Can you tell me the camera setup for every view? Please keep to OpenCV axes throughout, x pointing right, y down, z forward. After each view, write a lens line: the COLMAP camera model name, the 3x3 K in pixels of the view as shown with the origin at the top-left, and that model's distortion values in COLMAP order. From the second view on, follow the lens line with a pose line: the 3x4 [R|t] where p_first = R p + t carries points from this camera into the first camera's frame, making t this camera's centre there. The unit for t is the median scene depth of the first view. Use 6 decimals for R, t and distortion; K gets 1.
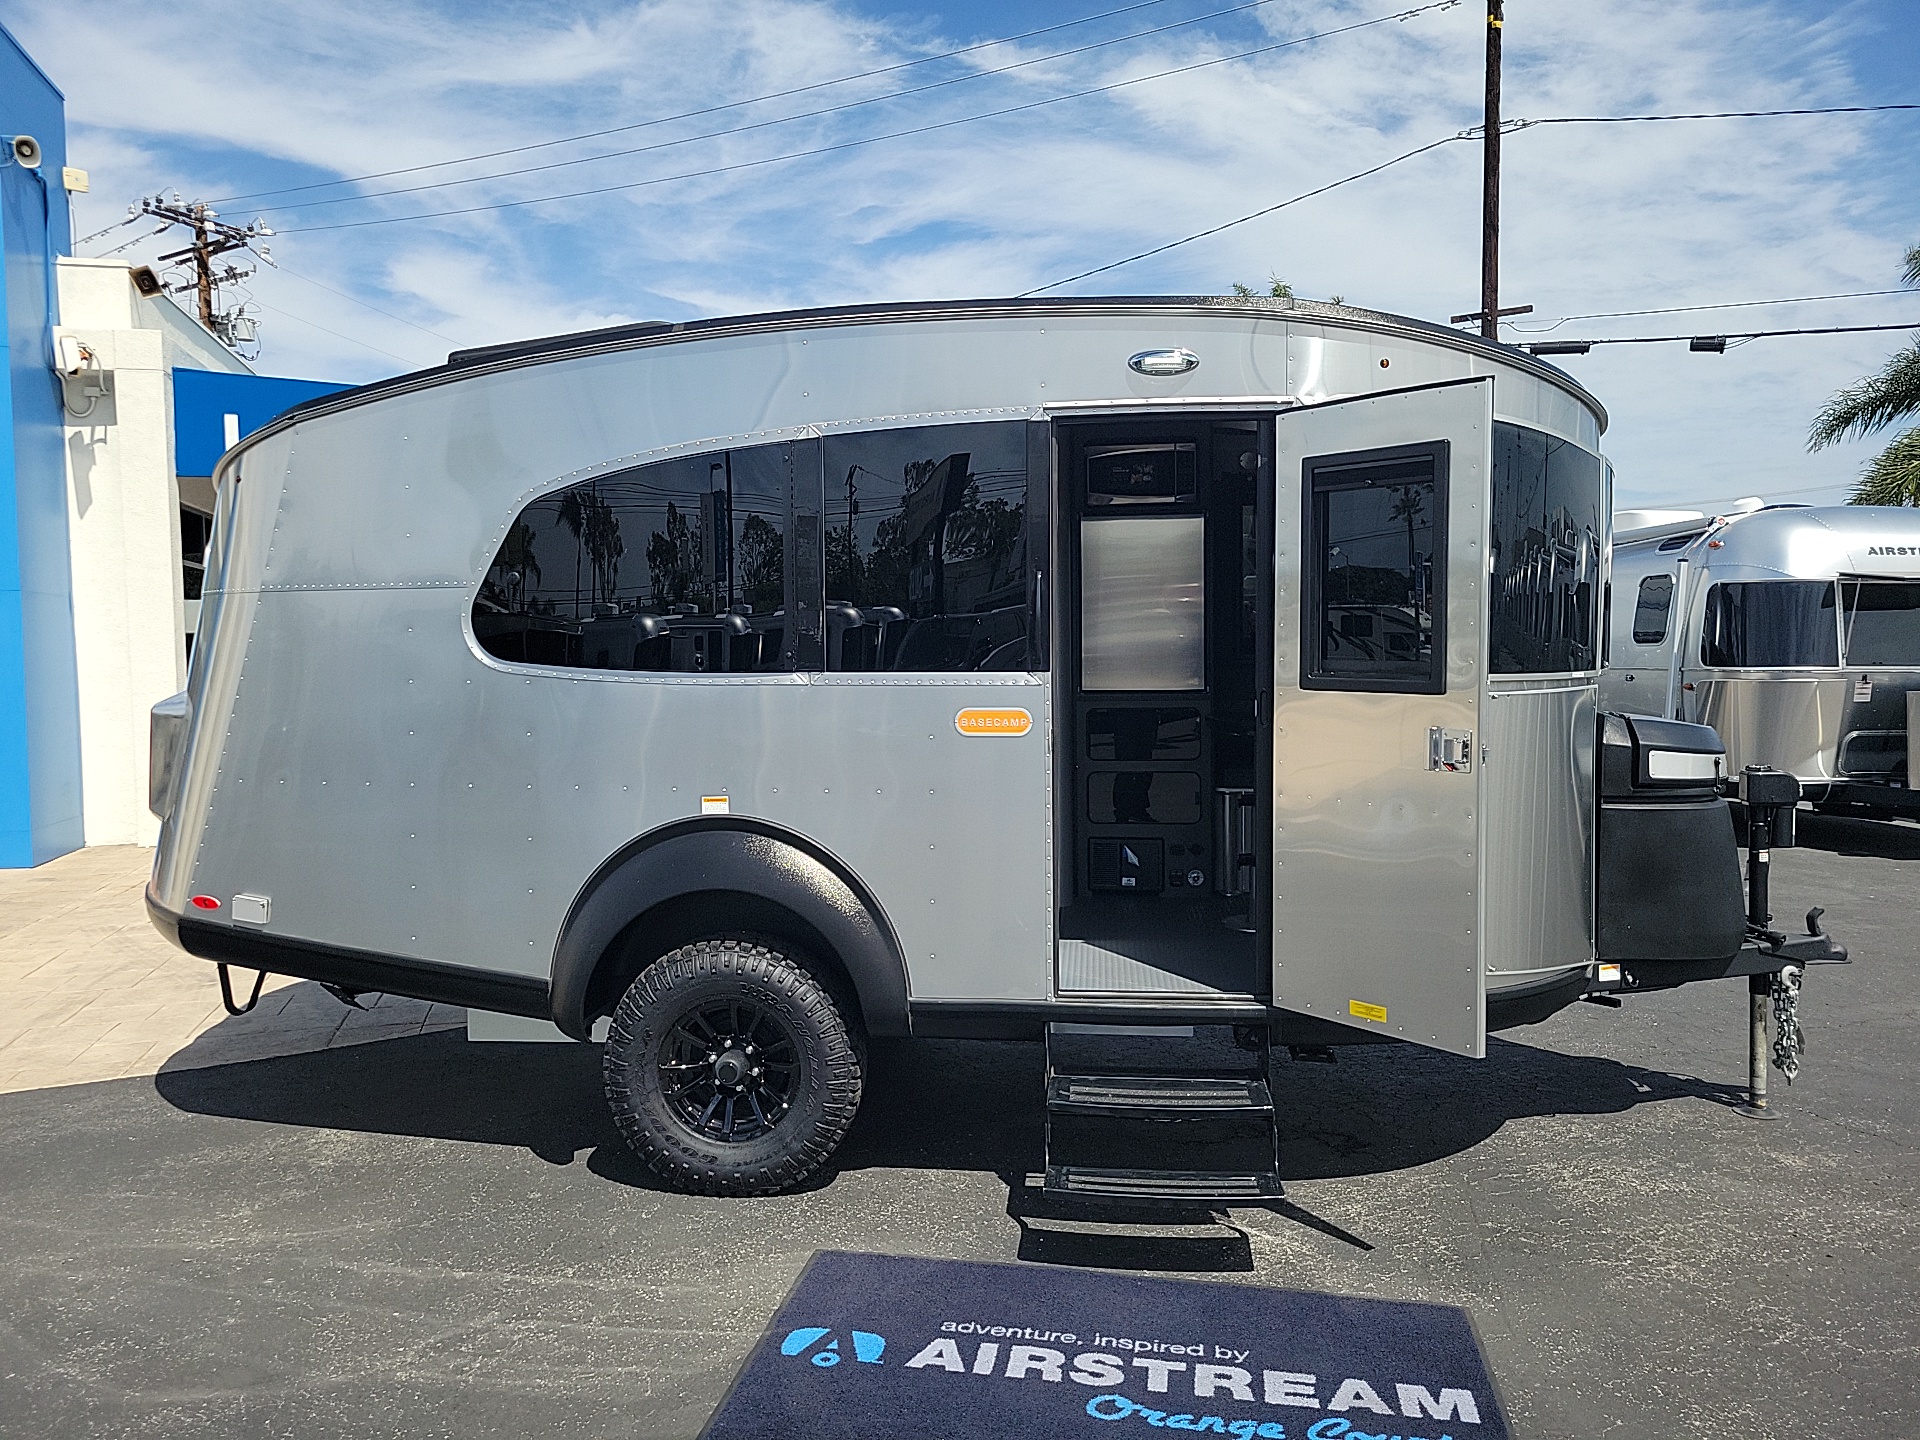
lens RADIAL K [[1469.2, 0, 952.2], [0, 1469.2, 670.6], [0, 0, 1]] dist [0.038017, -0.025302]
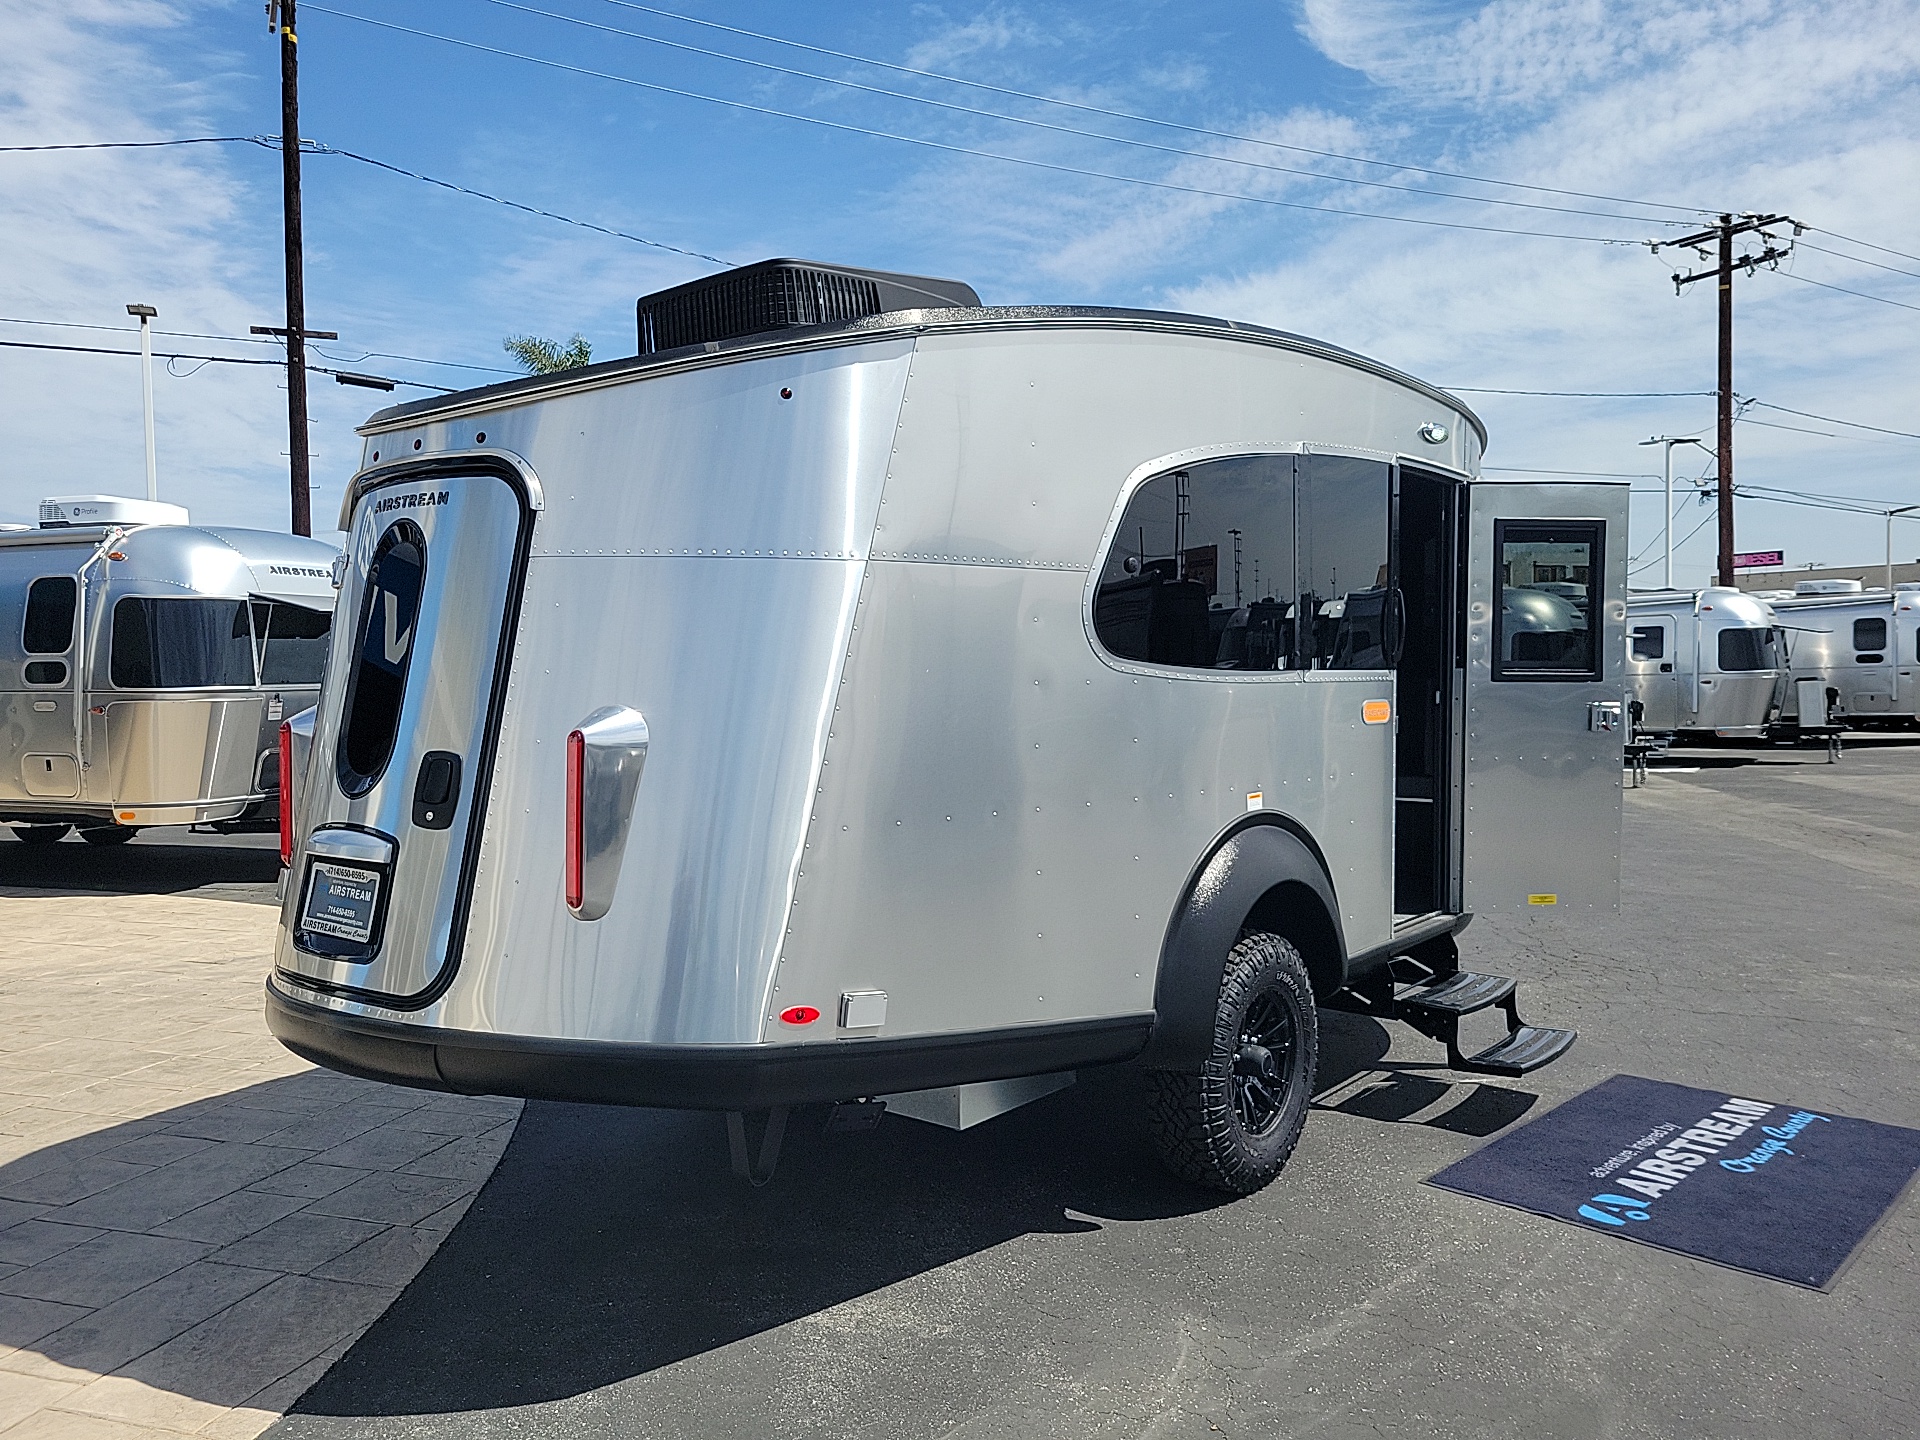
lens RADIAL K [[1469.2, 0, 921.4], [0, 1469.2, 704.6], [0, 0, 1]] dist [0.038017, -0.025302]
pose [[0.527768, -0.017177, 0.849215, -0.246377], [0.018861, 0.999786, 0.008501, 0.001993], [-0.849179, 0.011531, 0.527979, 0.142598]]
